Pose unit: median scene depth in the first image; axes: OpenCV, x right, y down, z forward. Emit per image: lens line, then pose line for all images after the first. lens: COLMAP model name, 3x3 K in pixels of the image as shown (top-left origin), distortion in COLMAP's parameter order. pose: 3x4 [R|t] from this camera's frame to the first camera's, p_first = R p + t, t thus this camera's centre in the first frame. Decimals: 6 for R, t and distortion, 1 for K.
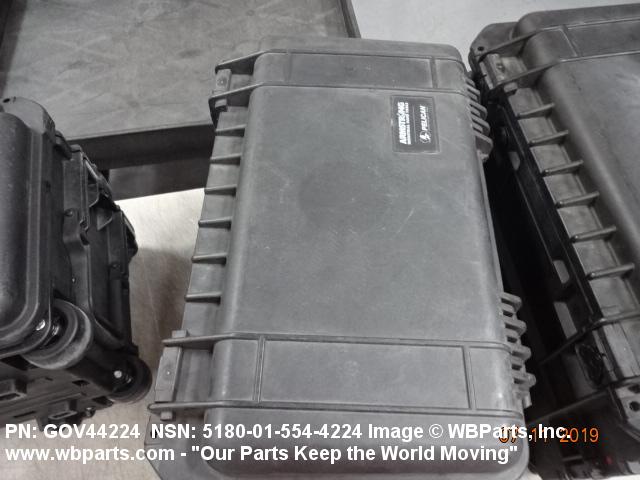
lens RADIAL K [[463.1, 0, 323.2], [0, 463.1, 239.6], [0, 0, 1]] dist [-0.023442, 0.004832]
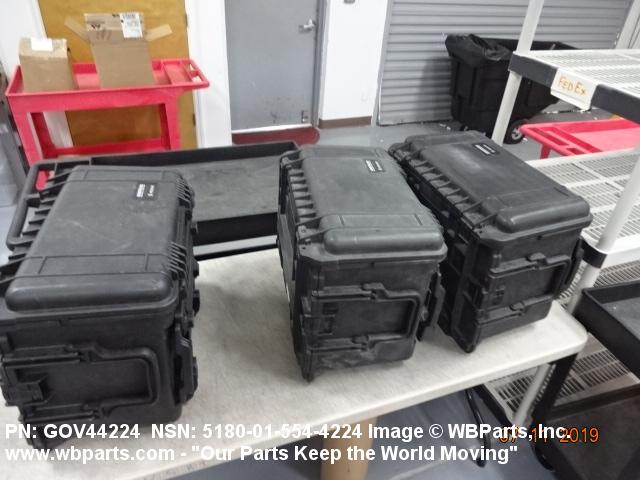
lens RADIAL K [[463.1, 0, 321.6], [0, 463.1, 238.3], [0, 0, 1]] dist [-0.023442, 0.004832]
pose [[0.977641, -0.048523, 0.204608, -0.274422], [0.138134, 0.881825, -0.450892, 0.530935], [-0.158549, 0.469073, 0.868811, -0.414644]]
